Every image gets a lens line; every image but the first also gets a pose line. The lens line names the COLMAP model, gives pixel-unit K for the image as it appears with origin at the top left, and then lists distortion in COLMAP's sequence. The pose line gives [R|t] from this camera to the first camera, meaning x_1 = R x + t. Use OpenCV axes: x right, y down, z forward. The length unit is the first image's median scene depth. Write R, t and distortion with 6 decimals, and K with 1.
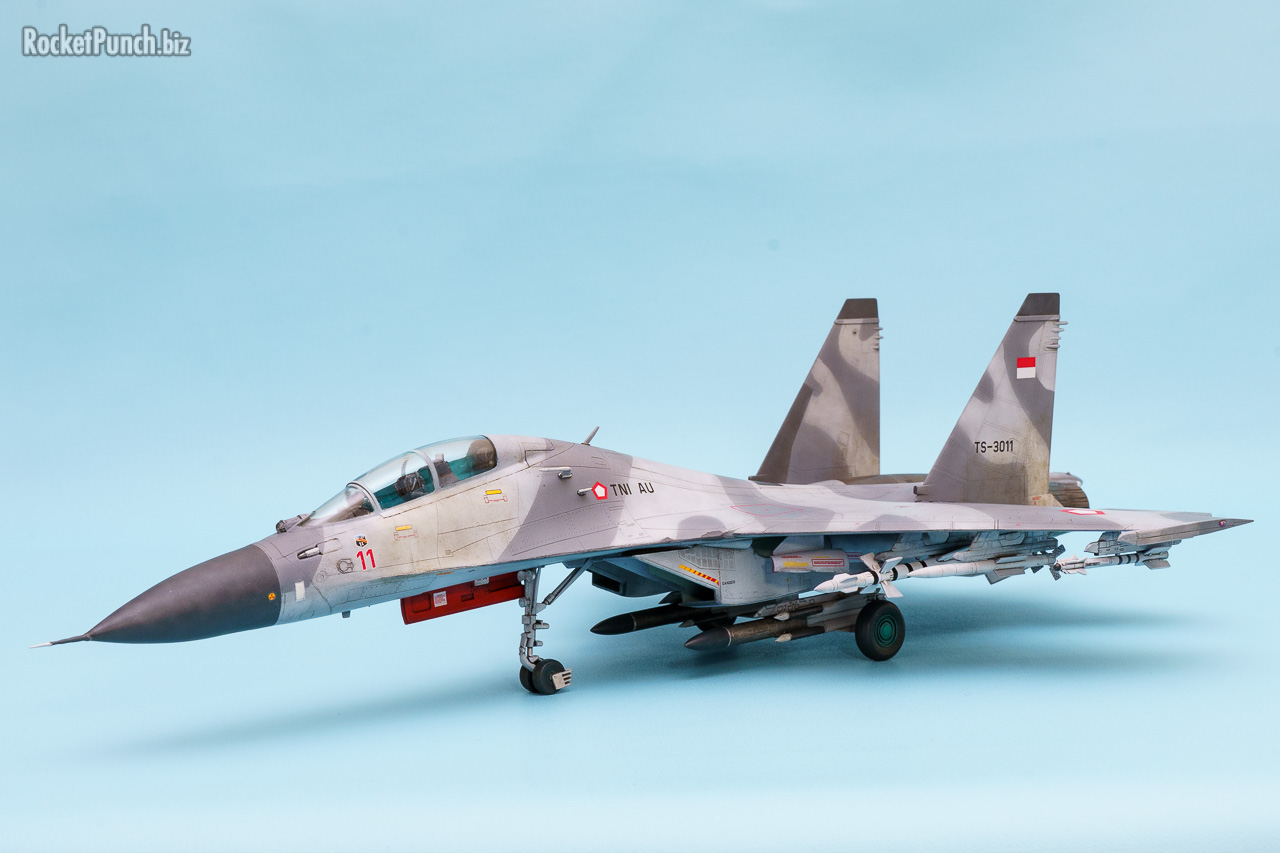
lens RADIAL K [[2076.7, 0, 639.6], [0, 2076.7, 432.8], [0, 0, 1]] dist [0.017528, 0.000000]
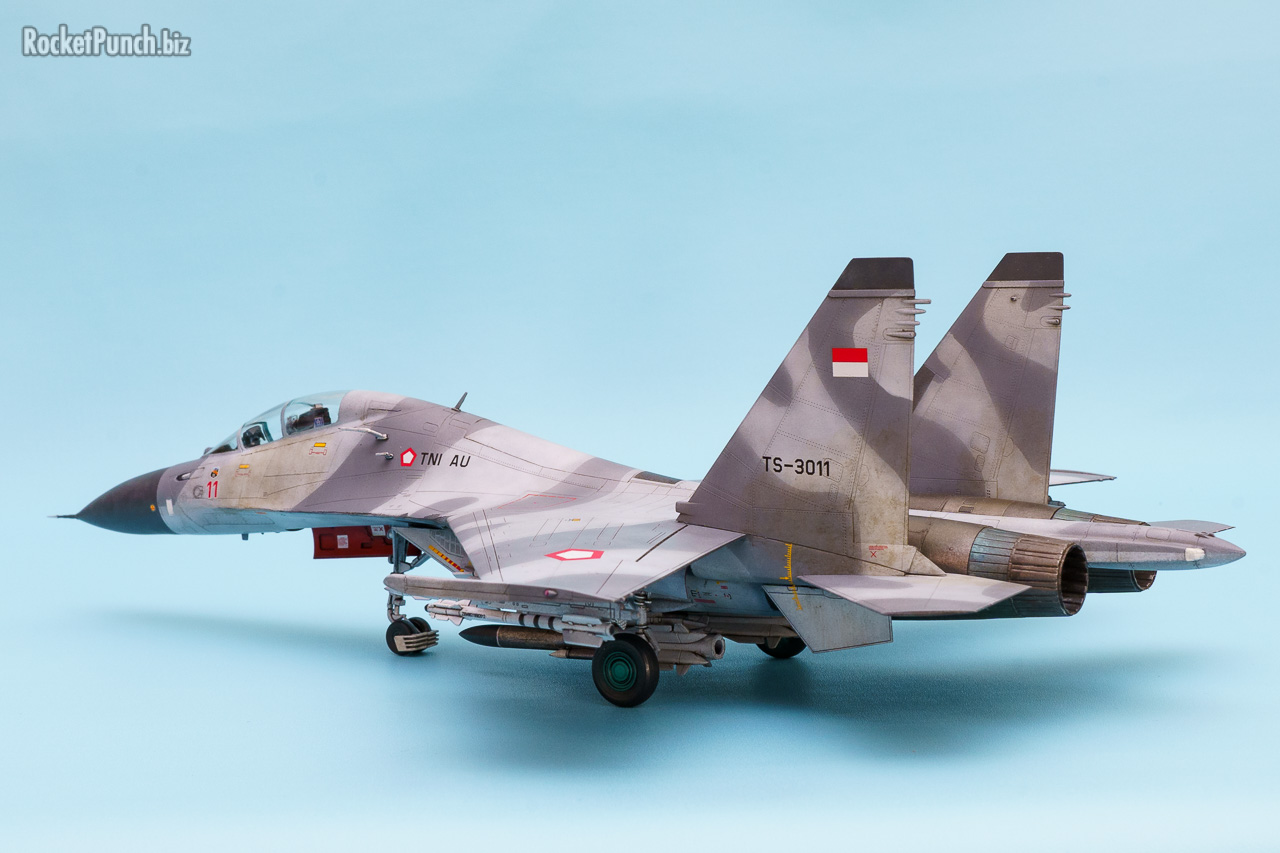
lens RADIAL K [[2312.6, 0, 606.6], [0, 2312.6, 426.6], [0, 0, 1]] dist [-0.009053, 0.000000]
pose [[0.275151, 0.094705, -0.956725, 1.059893], [-0.042460, 0.995362, 0.086319, -0.085317], [0.960463, 0.016871, 0.277896, 0.802463]]
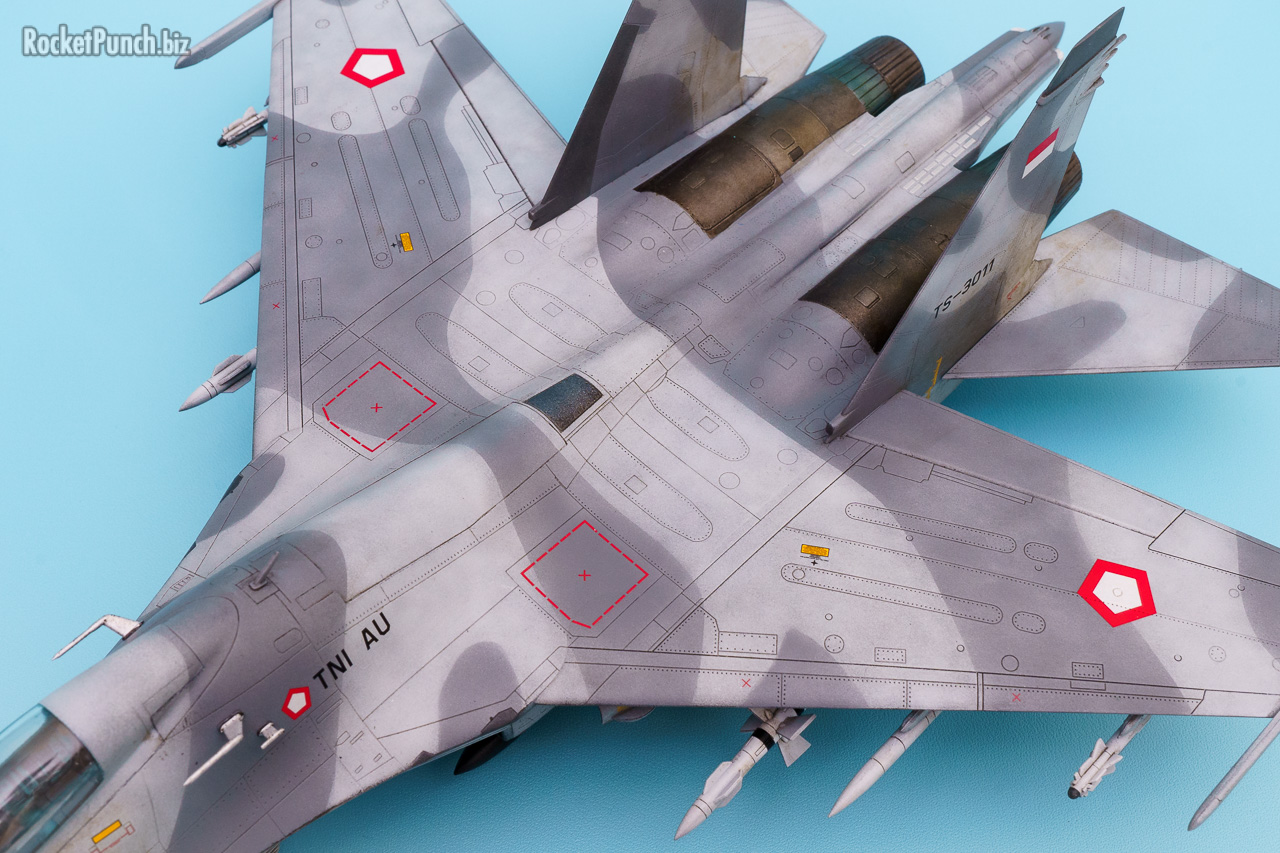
lens RADIAL K [[1972.6, 0, 636.2], [0, 1972.6, 420.4], [0, 0, 1]] dist [-0.002126, 0.000000]
pose [[0.990256, -0.081019, 0.113261, 0.017571], [-0.033240, 0.652301, 0.757230, -0.433236], [-0.135230, -0.753617, 0.643253, 0.716585]]
